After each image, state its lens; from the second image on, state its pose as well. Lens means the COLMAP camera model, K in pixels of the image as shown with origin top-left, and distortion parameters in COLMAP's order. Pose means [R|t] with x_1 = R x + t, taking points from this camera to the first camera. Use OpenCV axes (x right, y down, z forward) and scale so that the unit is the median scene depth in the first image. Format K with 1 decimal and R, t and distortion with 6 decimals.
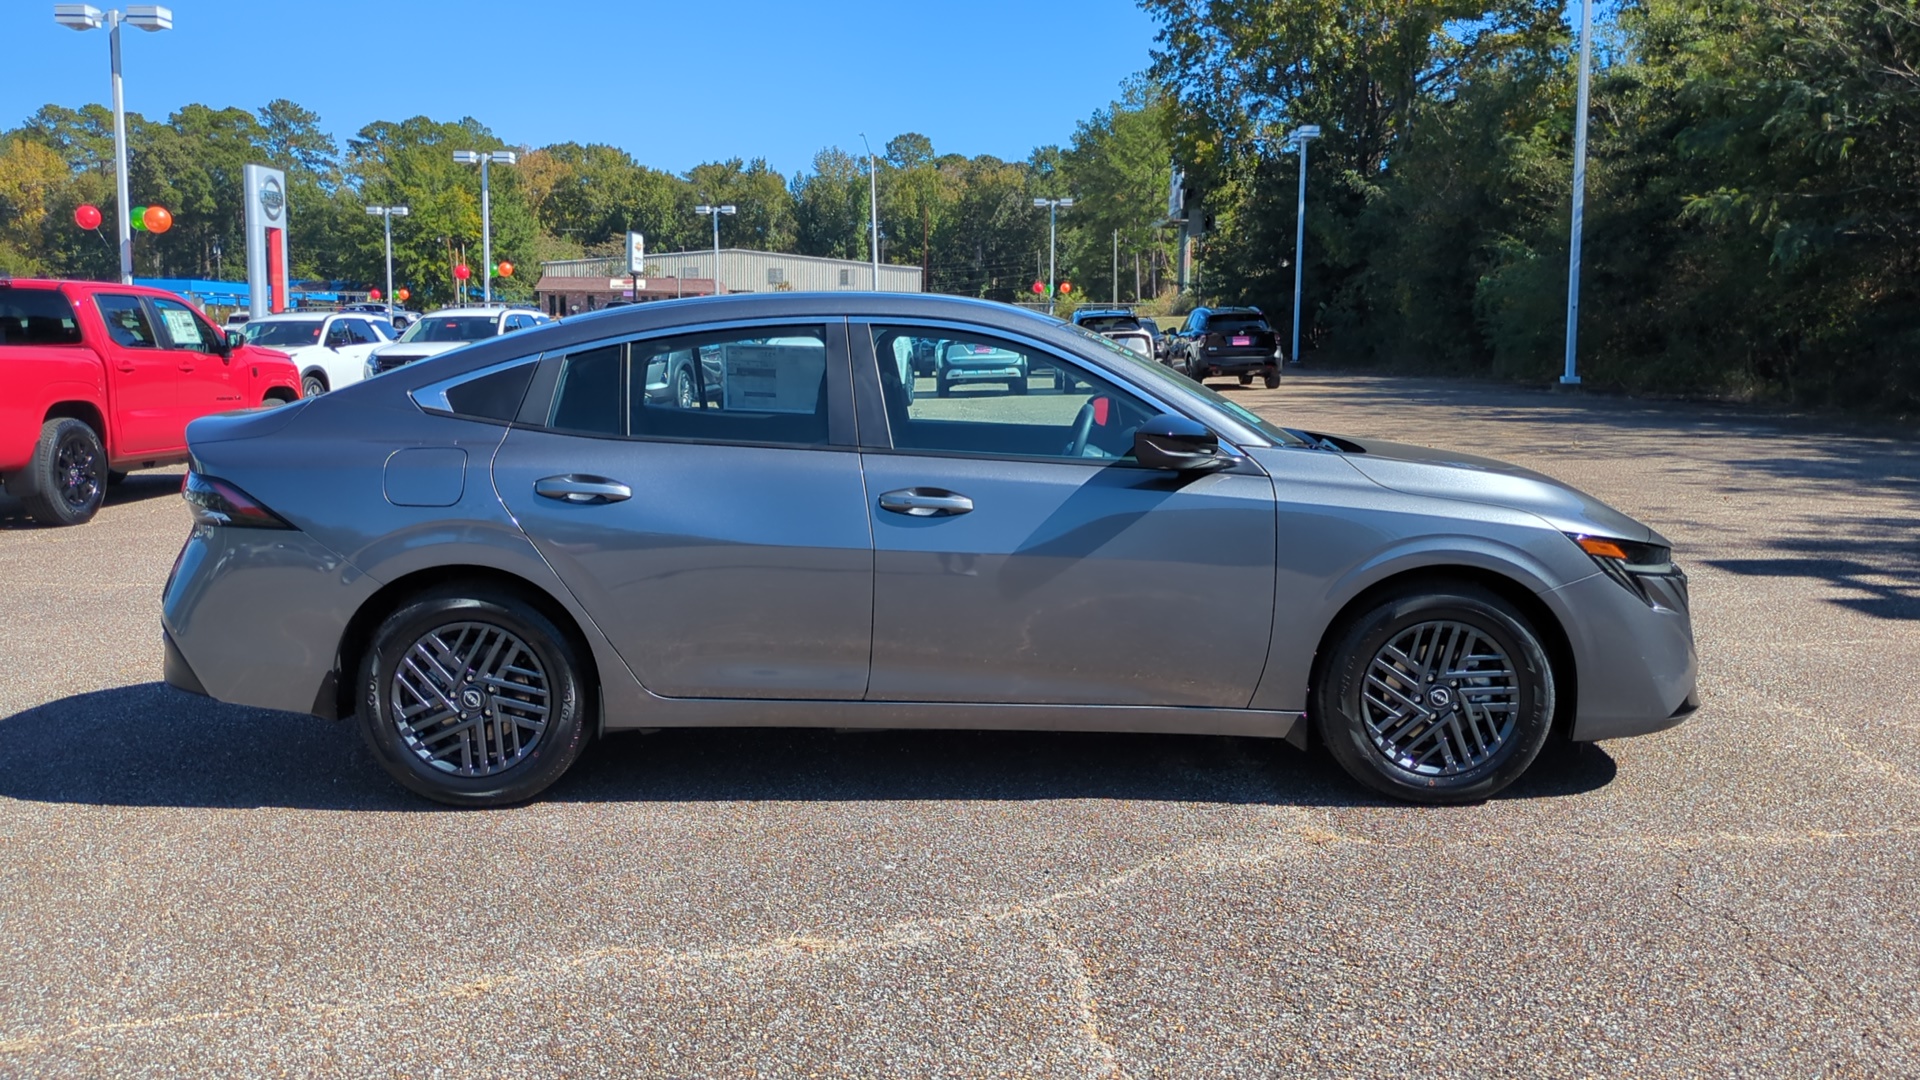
lens RADIAL K [[1678.2, 0, 970.1], [0, 1678.2, 546.4], [0, 0, 1]] dist [0.038731, -0.061282]
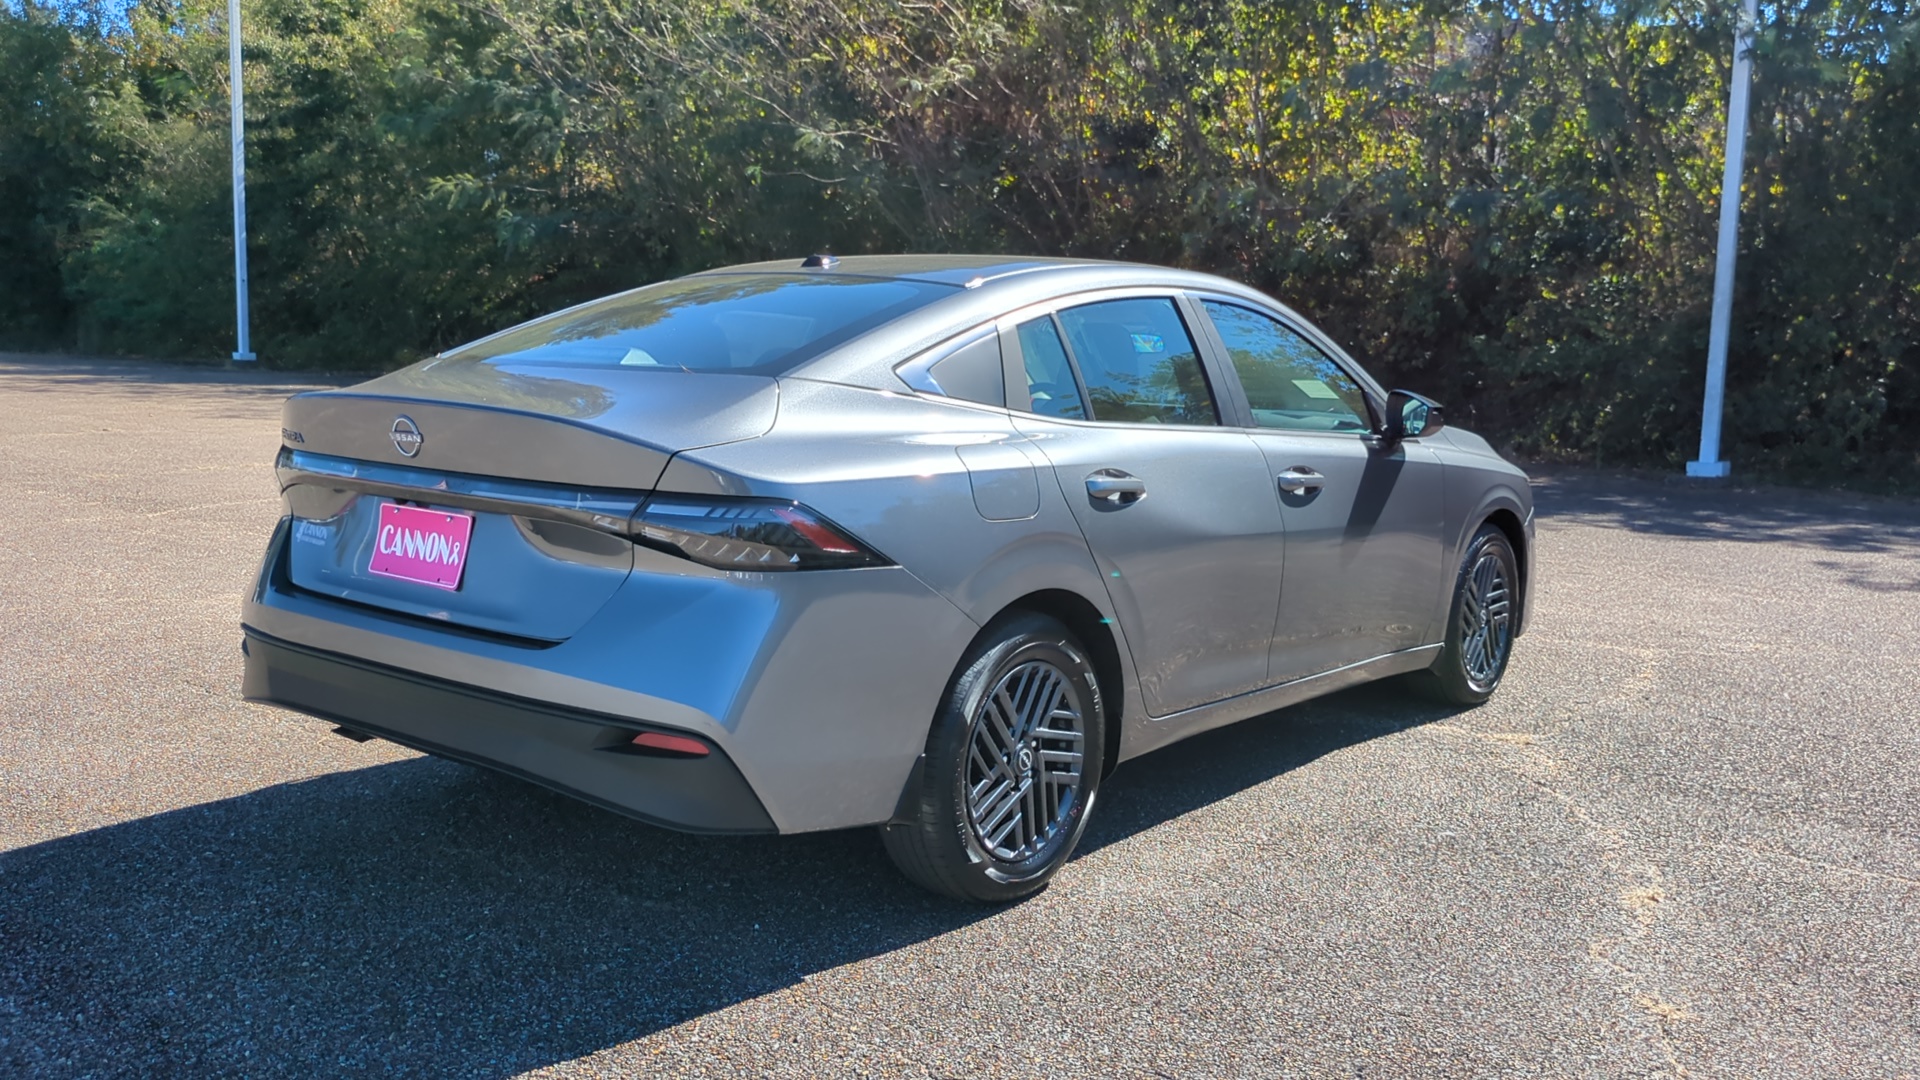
lens RADIAL K [[1678.2, 0, 970.1], [0, 1678.2, 546.4], [0, 0, 1]] dist [0.038731, -0.061282]
pose [[0.621864, -0.086125, 0.778375, -0.079229], [0.075458, 0.995899, 0.049908, -0.004373], [-0.779481, 0.027698, 0.625813, 0.045469]]
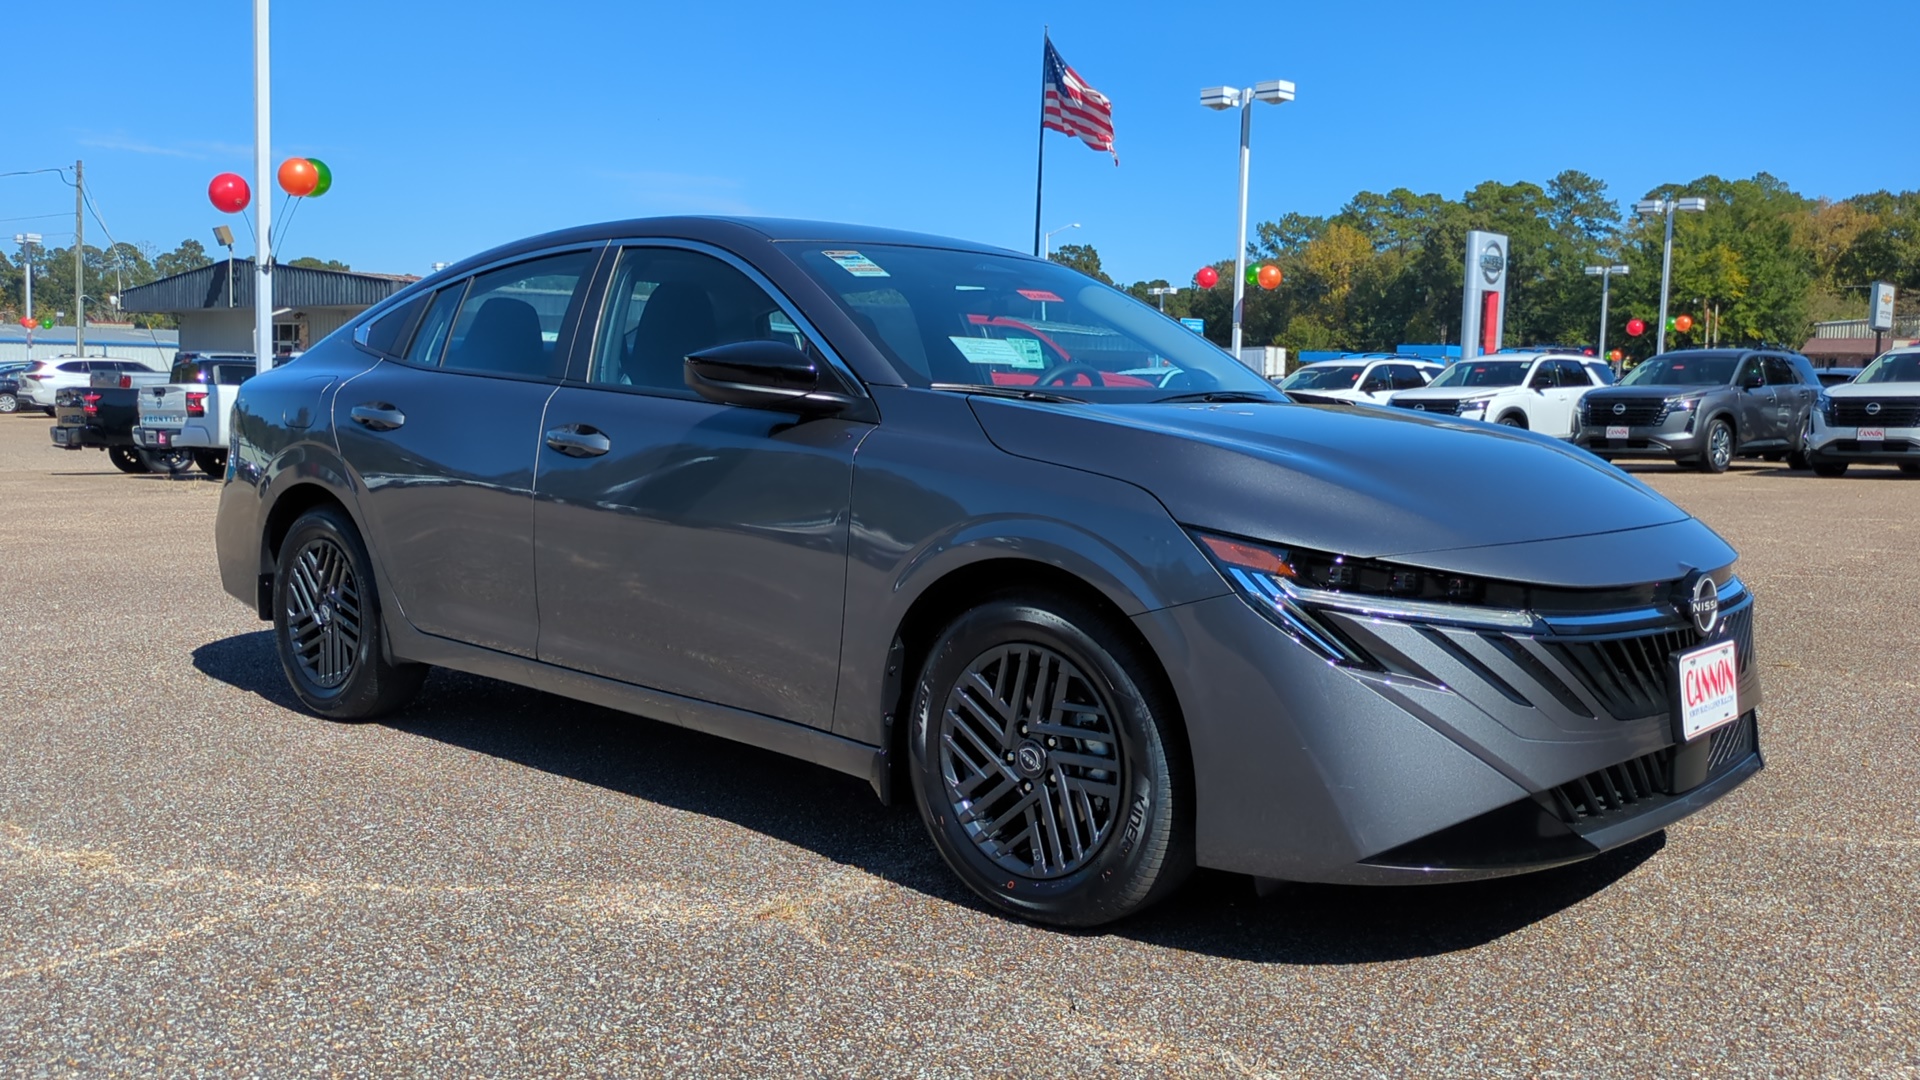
lens RADIAL K [[1678.2, 0, 970.1], [0, 1678.2, 546.4], [0, 0, 1]] dist [0.038731, -0.061282]
pose [[0.731441, 0.072675, -0.678021, 0.061740], [-0.101264, 0.994856, -0.002607, 0.000832], [0.674344, 0.070566, 0.735038, 0.042381]]
